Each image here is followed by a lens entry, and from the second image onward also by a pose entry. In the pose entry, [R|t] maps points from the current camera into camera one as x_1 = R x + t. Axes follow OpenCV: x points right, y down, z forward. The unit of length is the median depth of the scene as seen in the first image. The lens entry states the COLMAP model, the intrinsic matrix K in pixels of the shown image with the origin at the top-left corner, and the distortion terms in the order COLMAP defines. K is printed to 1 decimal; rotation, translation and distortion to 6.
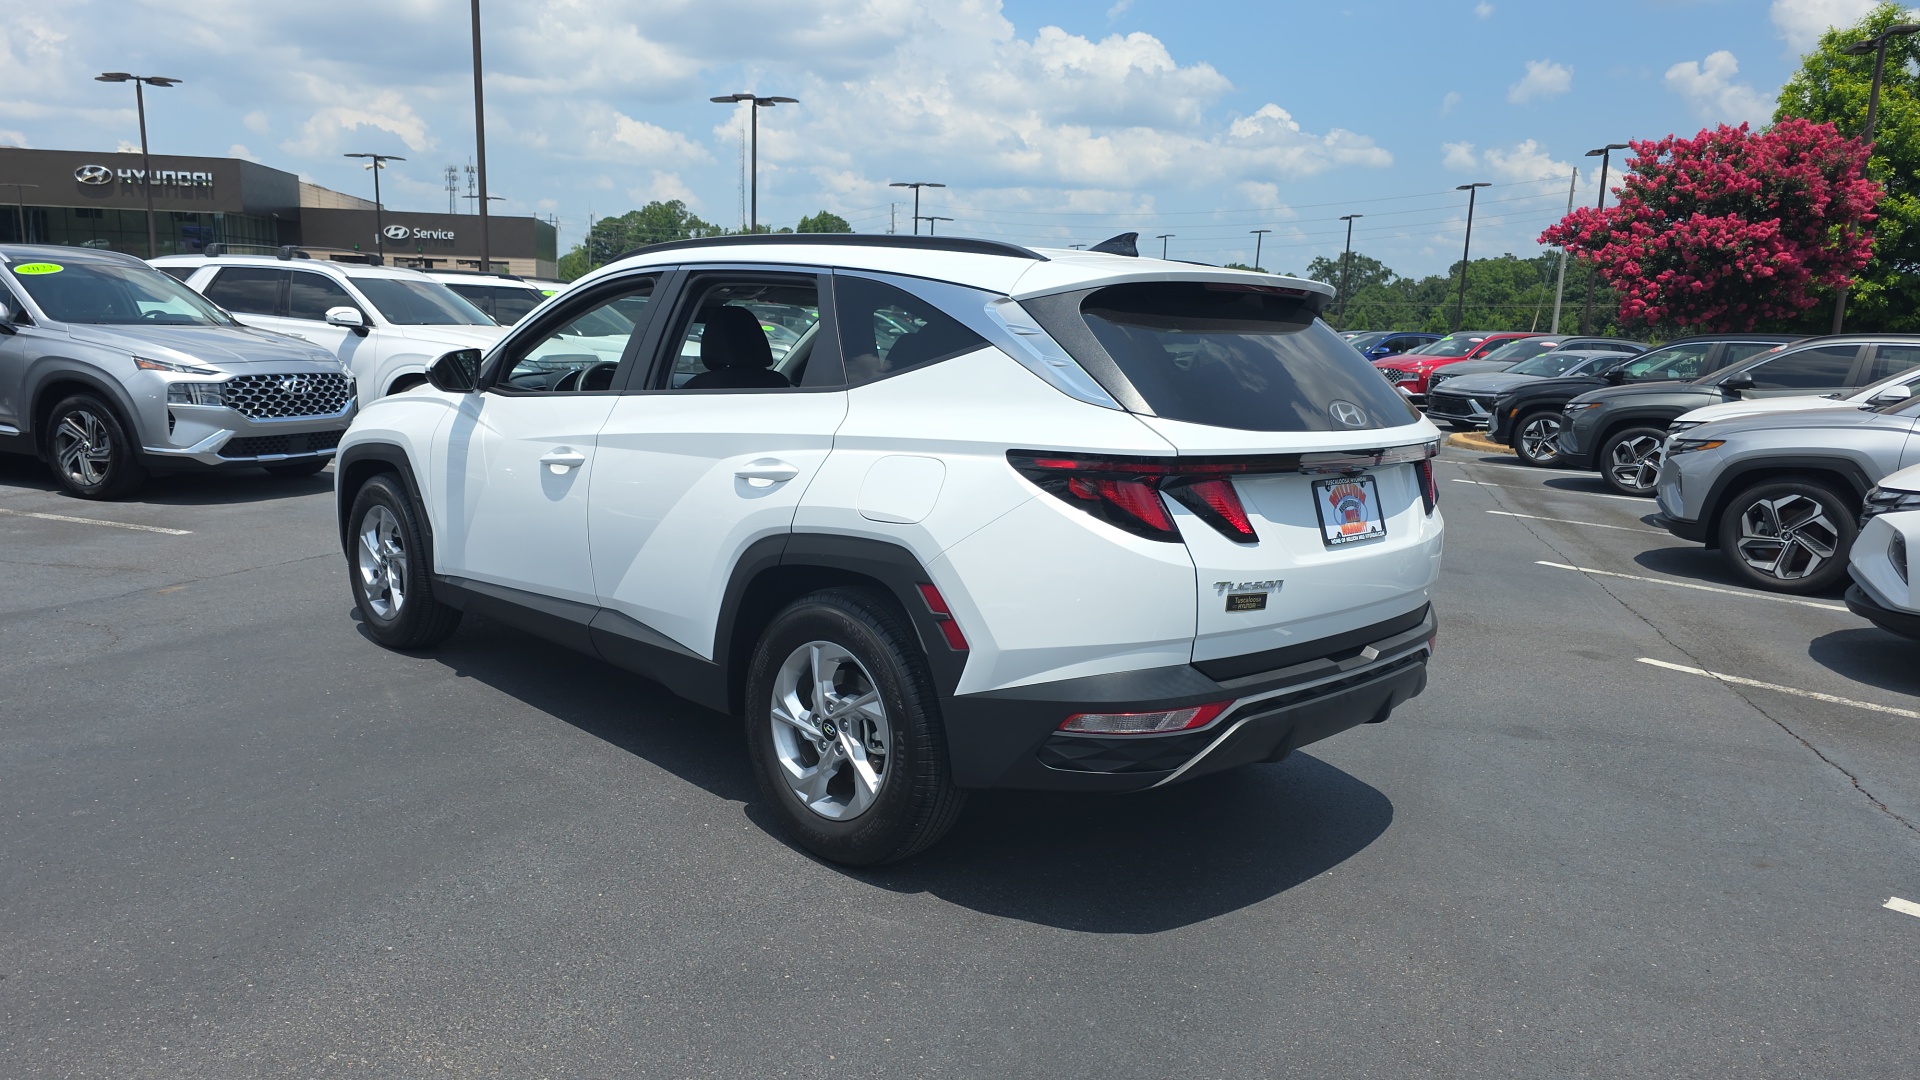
lens RADIAL K [[1312.2, 0, 890.4], [0, 1312.2, 571.9], [0, 0, 1]] dist [0.058024, -0.063734]
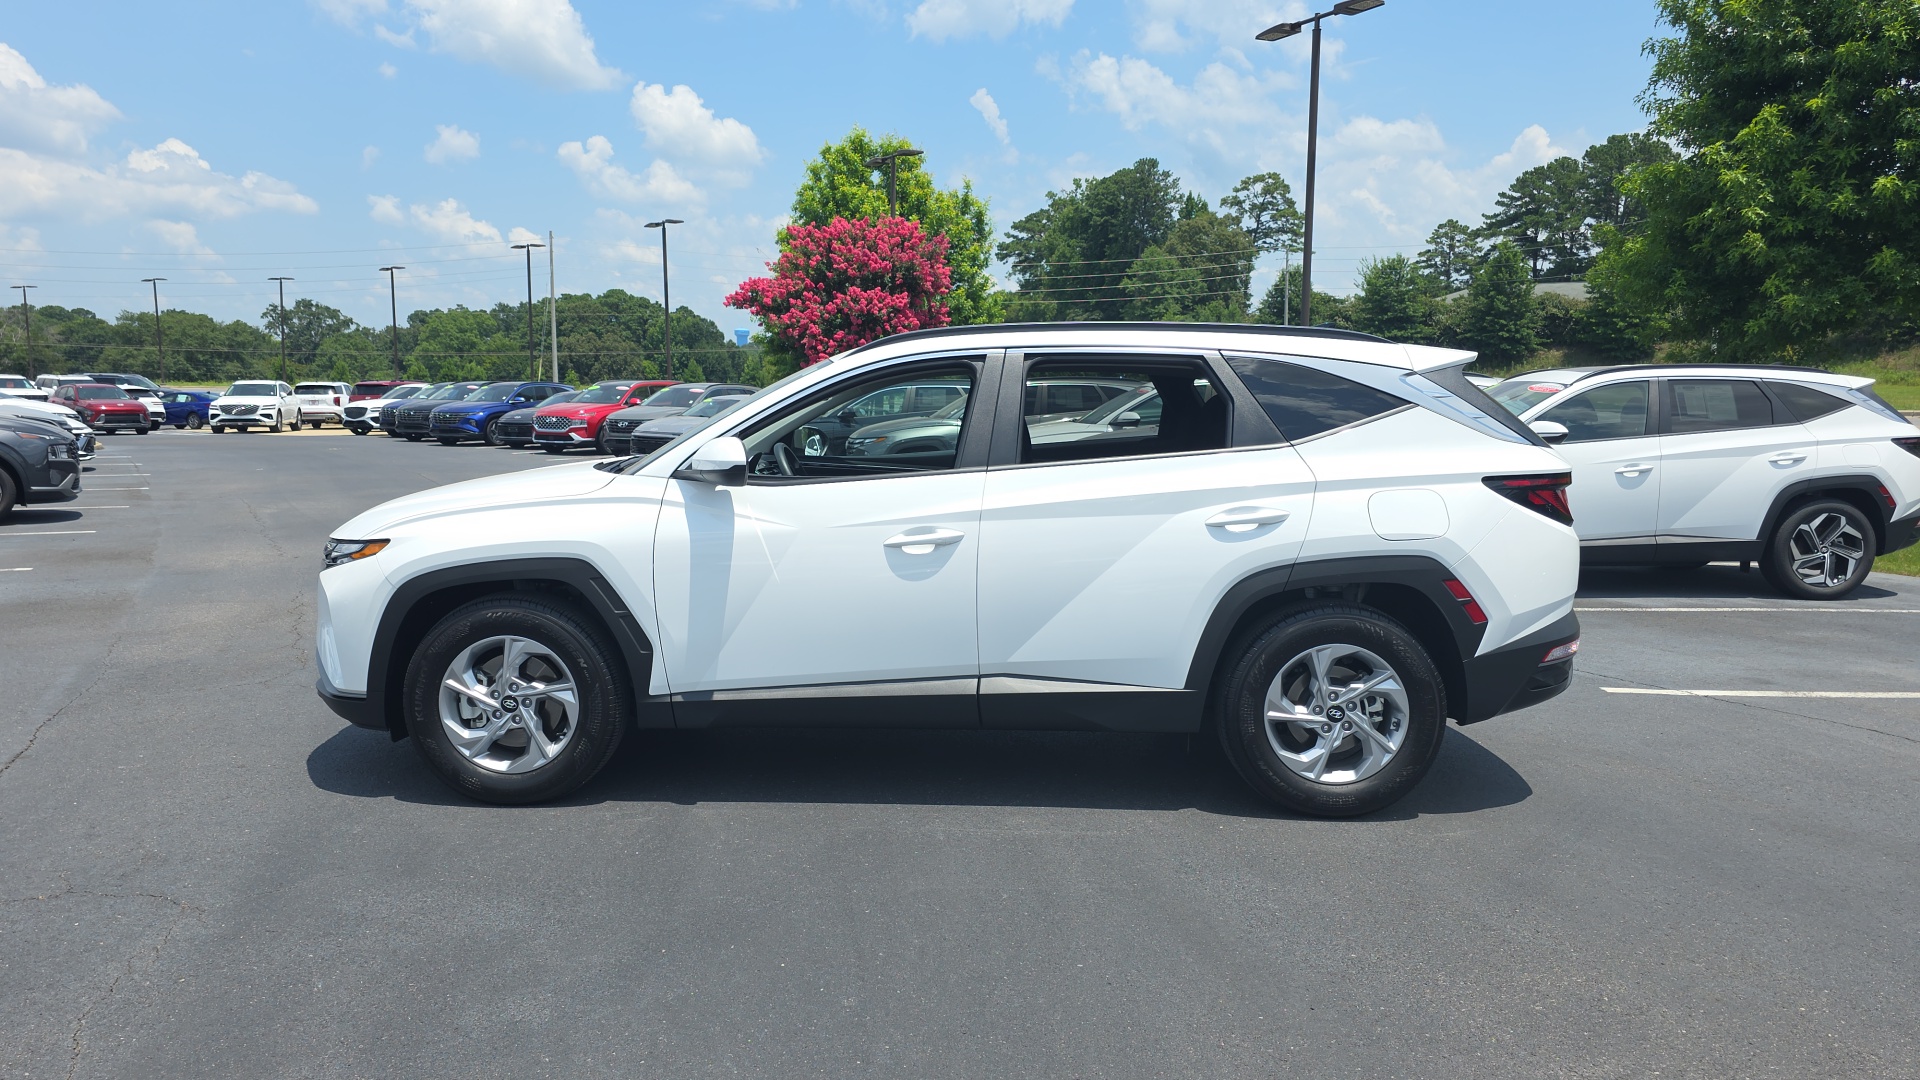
lens RADIAL K [[1299.9, 0, 953.4], [0, 1299.9, 556.2], [0, 0, 1]] dist [0.052254, -0.062761]
pose [[0.696057, -0.121584, 0.707617, -0.197112], [0.153036, 0.988033, 0.019229, -0.018446], [-0.701487, 0.094907, 0.706334, 0.058023]]
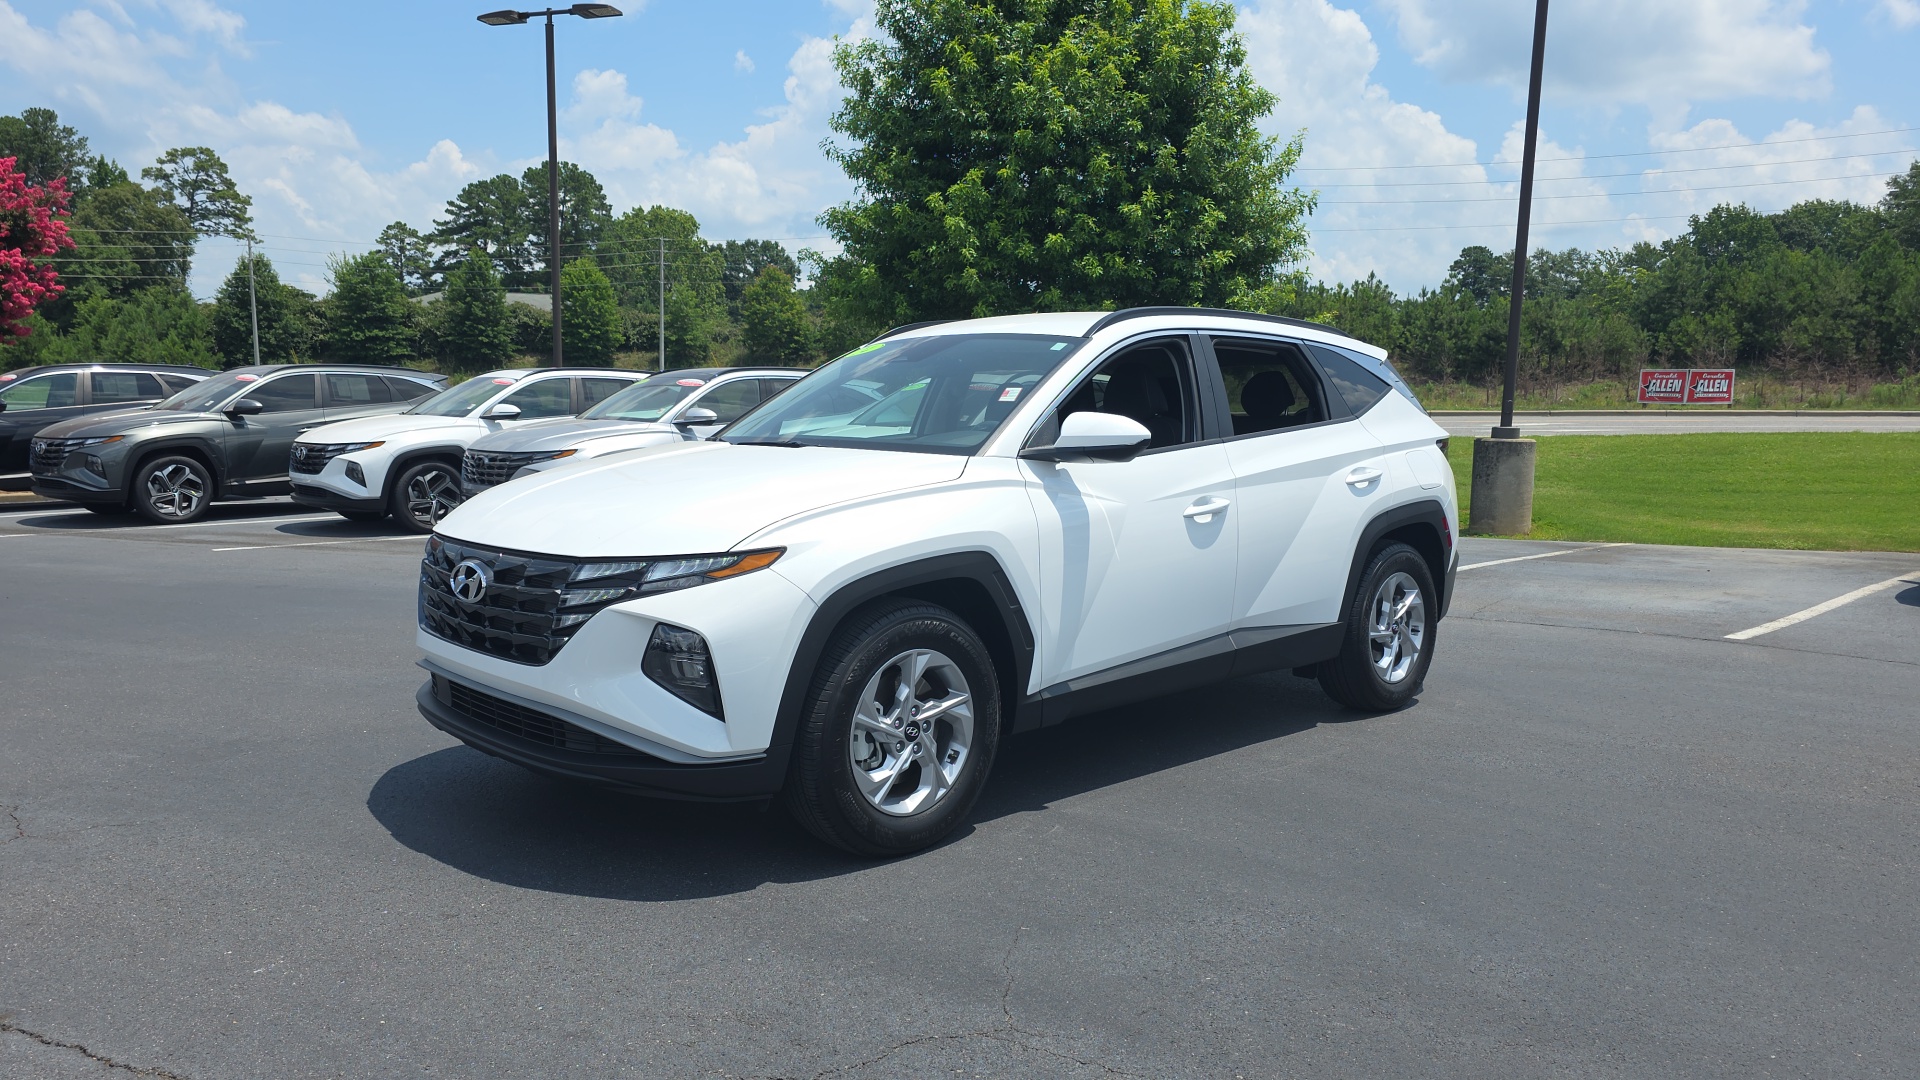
lens RADIAL K [[1292.1, 0, 915.9], [0, 1292.1, 547.0], [0, 0, 1]] dist [0.052611, -0.051505]
pose [[-0.001847, -0.143912, 0.989589, -0.270710], [0.172856, 0.974648, 0.142062, -0.051219], [-0.984945, 0.171319, 0.023075, 0.253331]]
